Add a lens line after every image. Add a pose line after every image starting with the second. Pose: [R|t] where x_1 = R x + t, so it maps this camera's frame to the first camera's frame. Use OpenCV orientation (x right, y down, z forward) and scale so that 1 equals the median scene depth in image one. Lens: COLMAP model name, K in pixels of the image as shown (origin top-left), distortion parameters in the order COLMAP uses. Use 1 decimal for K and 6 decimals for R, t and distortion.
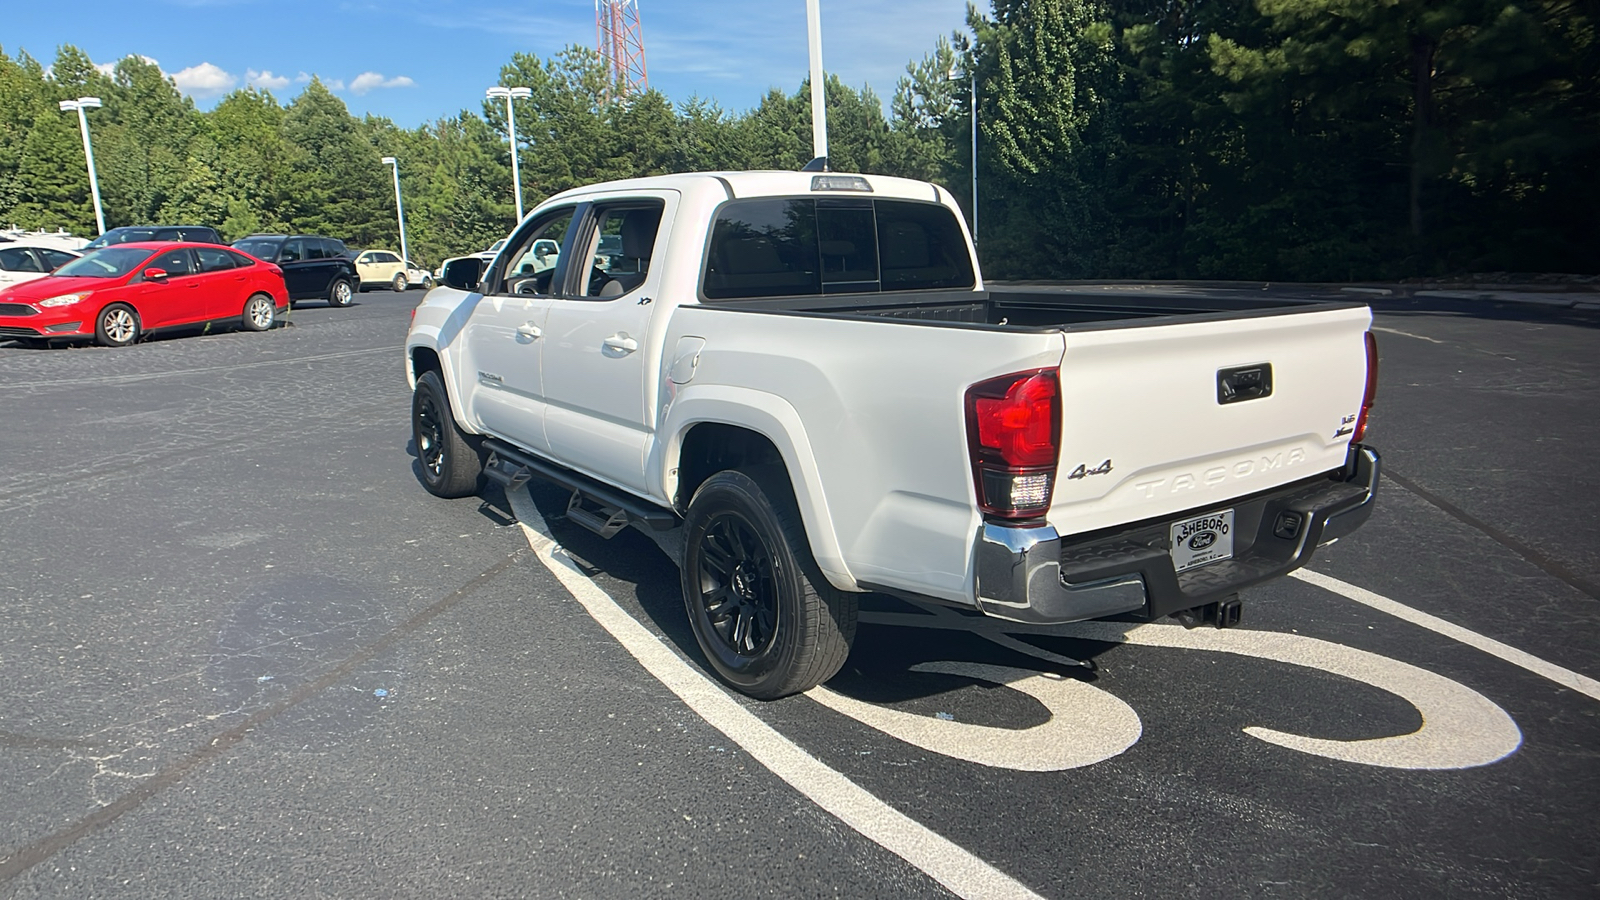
lens RADIAL K [[1001.6, 0, 735.2], [0, 1001.6, 442.0], [0, 0, 1]] dist [-0.002994, -0.000364]
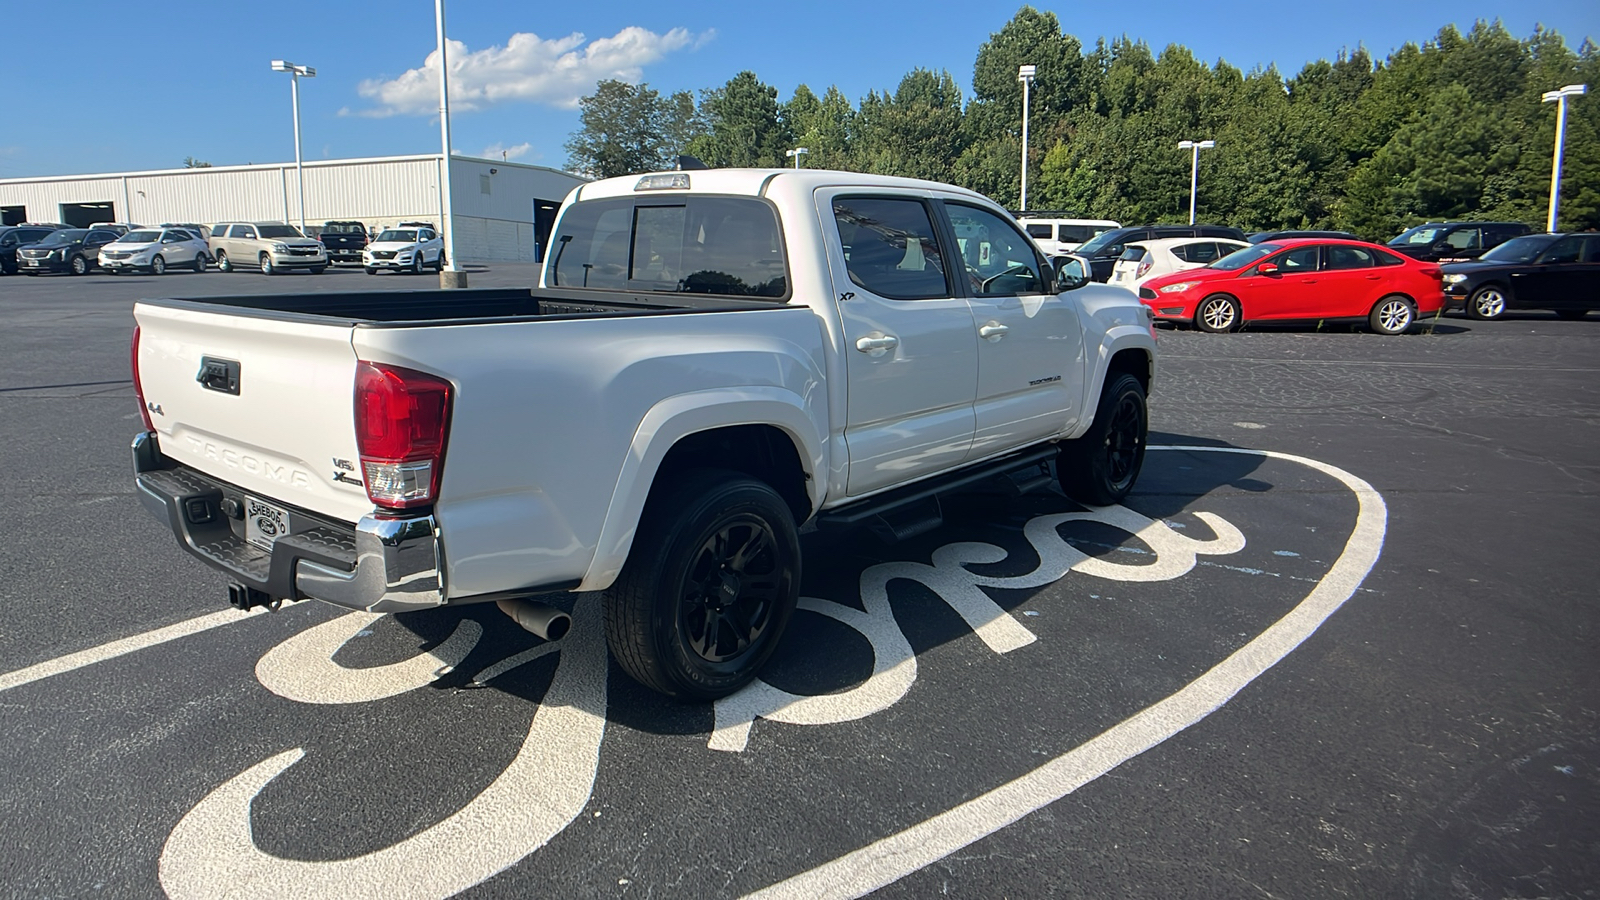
lens RADIAL K [[1008.0, 0, 794.3], [0, 1008.0, 440.6], [0, 0, 1]] dist [-0.007301, 0.003930]
pose [[0.303033, 0.195937, -0.932620, 0.116775], [-0.195203, 0.970647, 0.140500, -0.017836], [0.932774, 0.139474, 0.332385, 0.084485]]
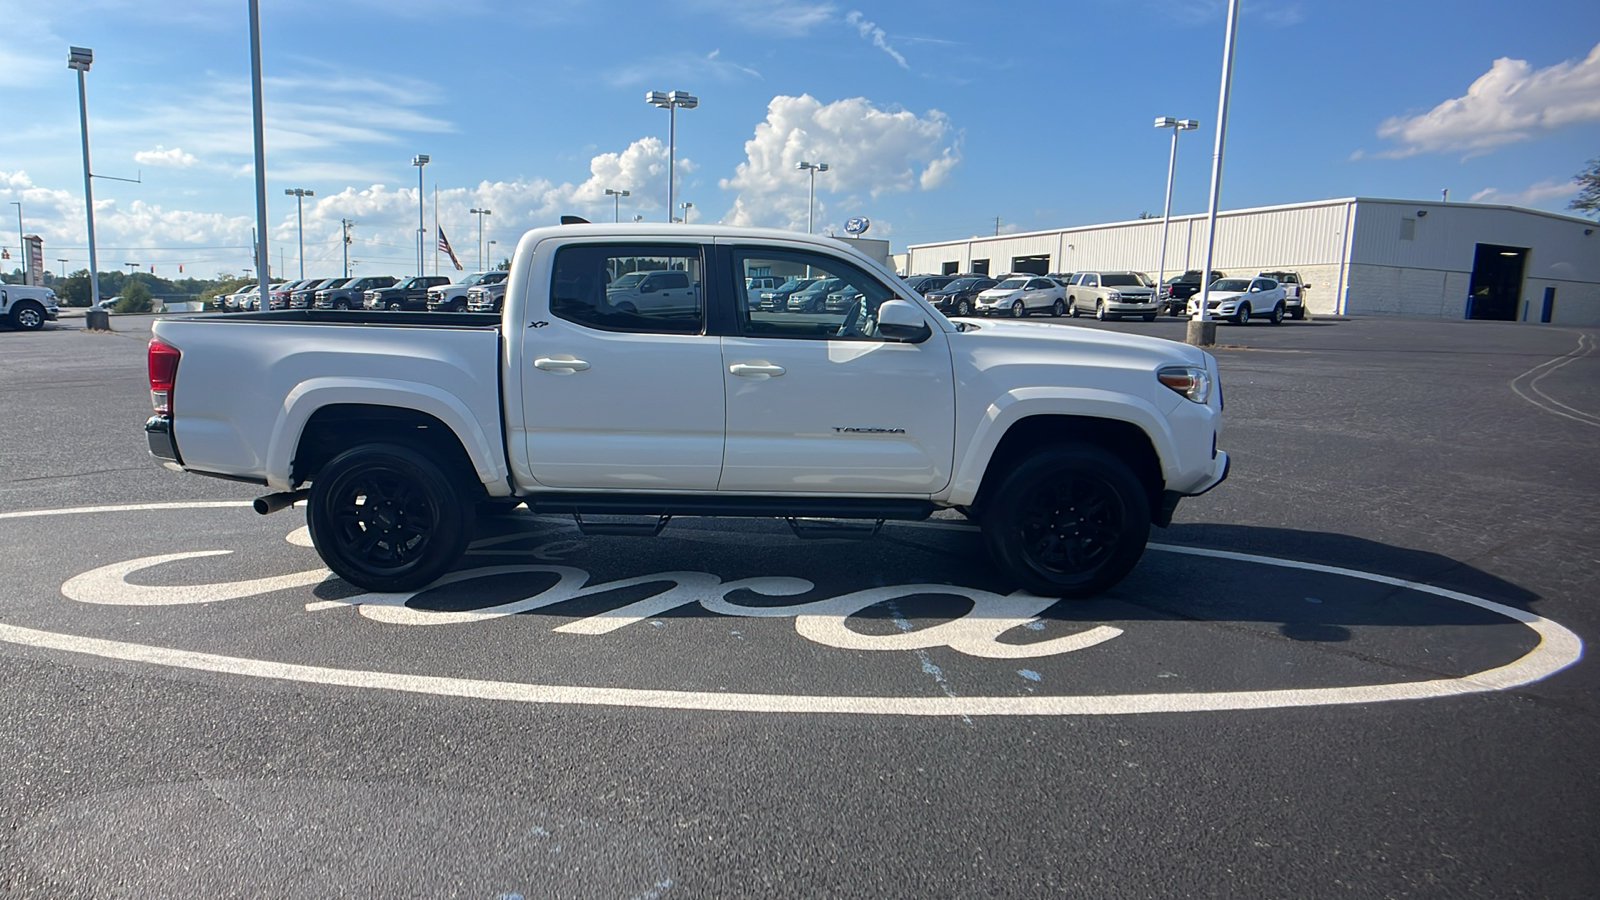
lens RADIAL K [[1041.8, 0, 802.2], [0, 1041.8, 493.6], [0, 0, 1]] dist [-0.007314, 0.003635]
pose [[-0.530315, 0.170531, -0.830473, 0.116847], [-0.175686, 0.936193, 0.304428, -0.043084], [0.829398, 0.307345, -0.466517, 0.208654]]
